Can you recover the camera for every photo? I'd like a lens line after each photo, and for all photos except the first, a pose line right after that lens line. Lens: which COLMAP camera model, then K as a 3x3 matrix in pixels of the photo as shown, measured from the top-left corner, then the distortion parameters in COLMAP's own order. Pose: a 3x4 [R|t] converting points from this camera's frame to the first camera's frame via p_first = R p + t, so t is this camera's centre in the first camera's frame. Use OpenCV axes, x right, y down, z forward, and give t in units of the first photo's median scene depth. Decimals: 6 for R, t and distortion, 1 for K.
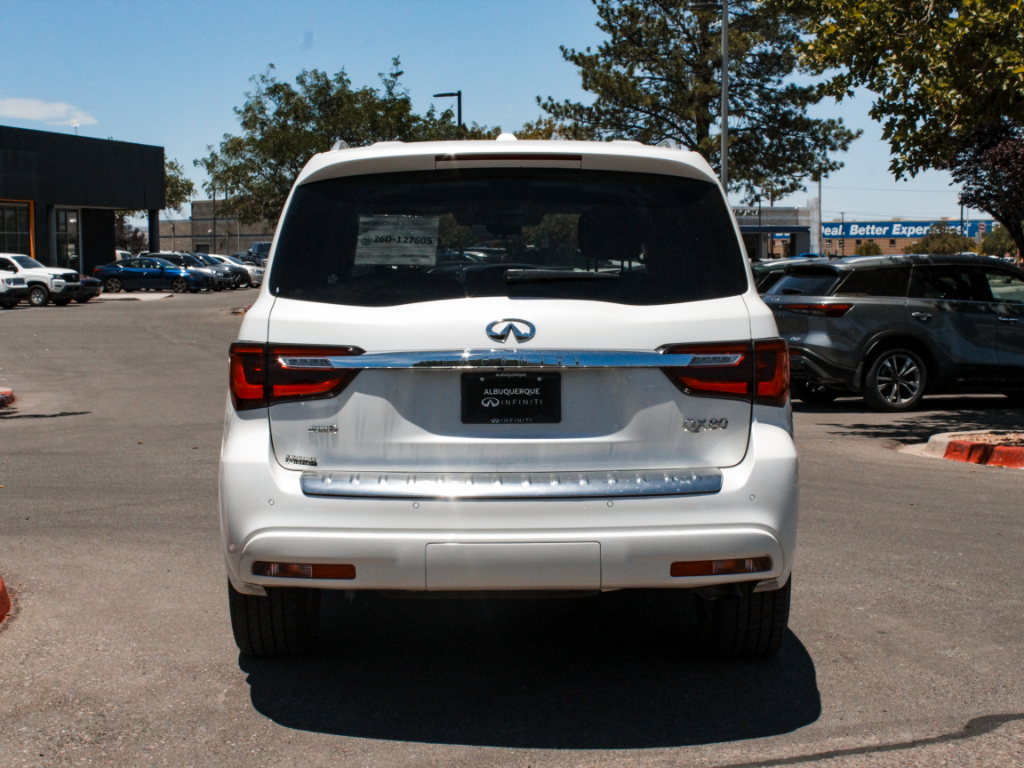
lens RADIAL K [[1955.6, 0, 509.9], [0, 1955.6, 383.6], [0, 0, 1]] dist [-0.046806, 0.000000]
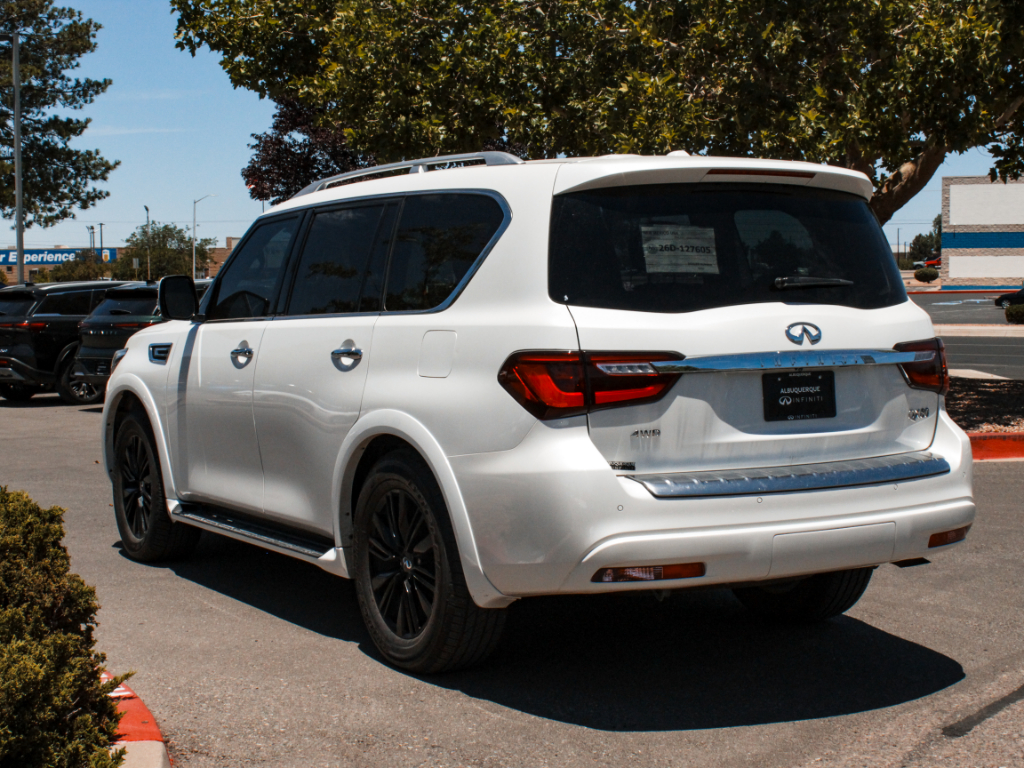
lens RADIAL K [[1807.2, 0, 516.2], [0, 1807.2, 385.5], [0, 0, 1]] dist [-0.102058, 0.000000]
pose [[0.857431, -0.032692, 0.513560, -0.629414], [0.037098, 0.999310, 0.001676, -0.005707], [-0.513260, 0.017615, 0.858052, 0.222819]]
